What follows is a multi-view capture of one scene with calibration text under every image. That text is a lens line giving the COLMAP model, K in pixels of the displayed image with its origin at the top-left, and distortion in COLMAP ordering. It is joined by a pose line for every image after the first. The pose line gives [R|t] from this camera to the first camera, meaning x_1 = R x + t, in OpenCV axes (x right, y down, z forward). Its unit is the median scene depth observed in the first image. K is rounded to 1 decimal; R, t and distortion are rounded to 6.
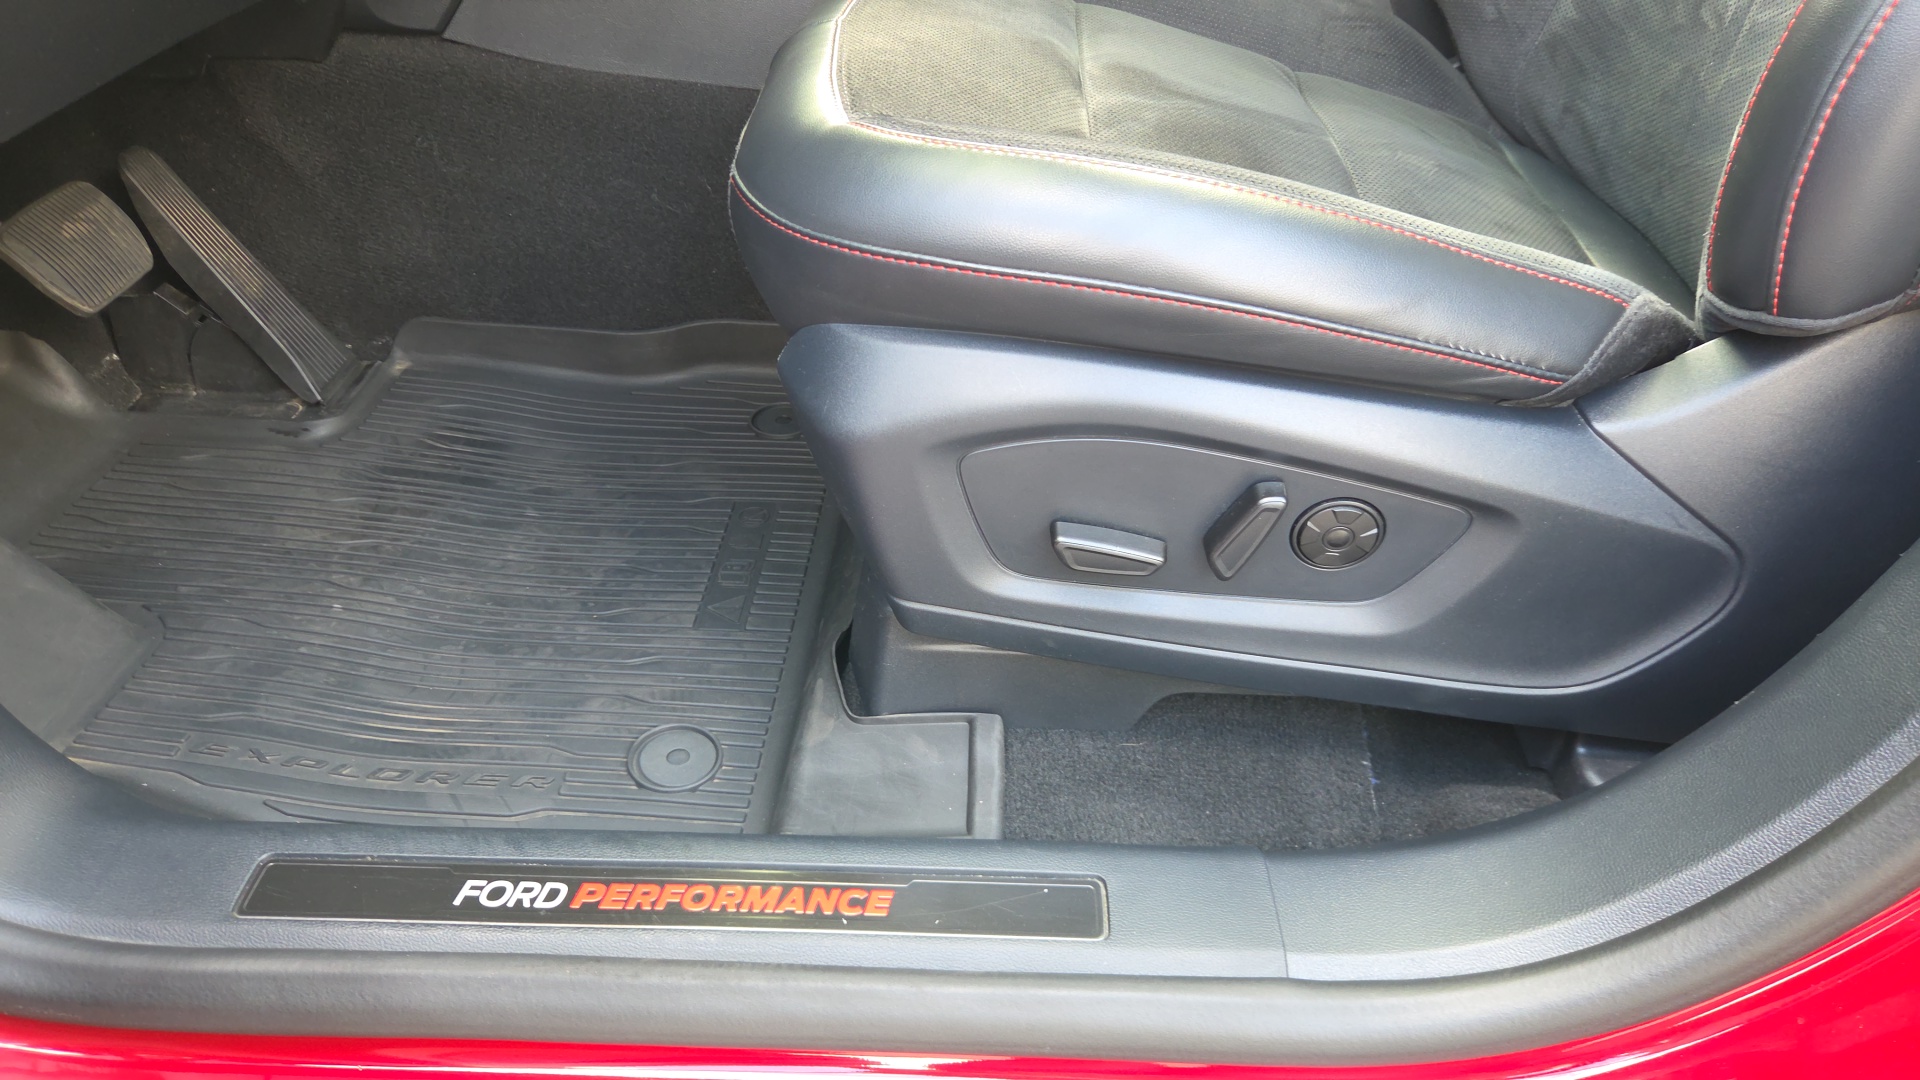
lens RADIAL K [[1288.3, 0, 981.8], [0, 1288.3, 510.0], [0, 0, 1]] dist [0.062135, -0.046610]
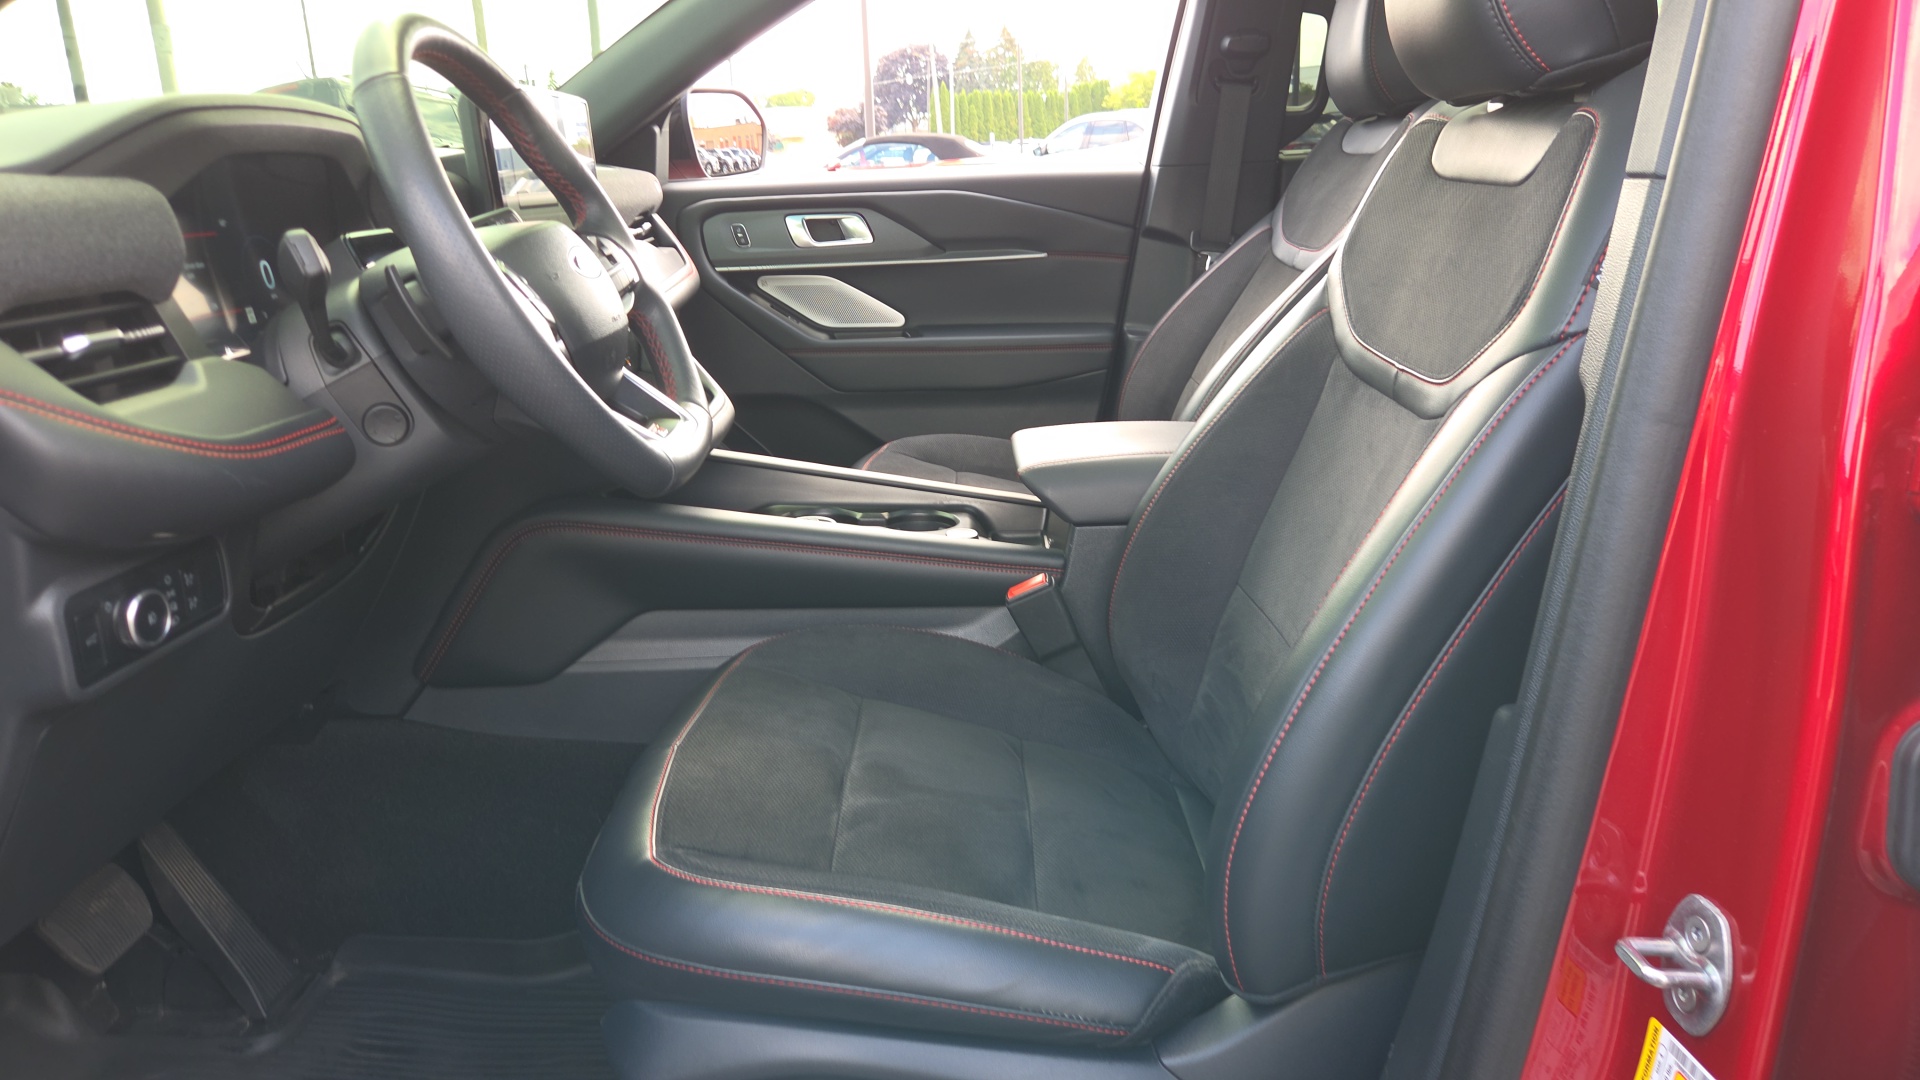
lens RADIAL K [[1288.3, 0, 969.4], [0, 1288.3, 521.3], [0, 0, 1]] dist [0.062135, -0.046610]
pose [[0.999333, -0.030938, 0.019399, 0.148407], [0.035654, 0.941449, -0.335265, -0.090405], [-0.007891, 0.335733, 0.941924, -0.331652]]
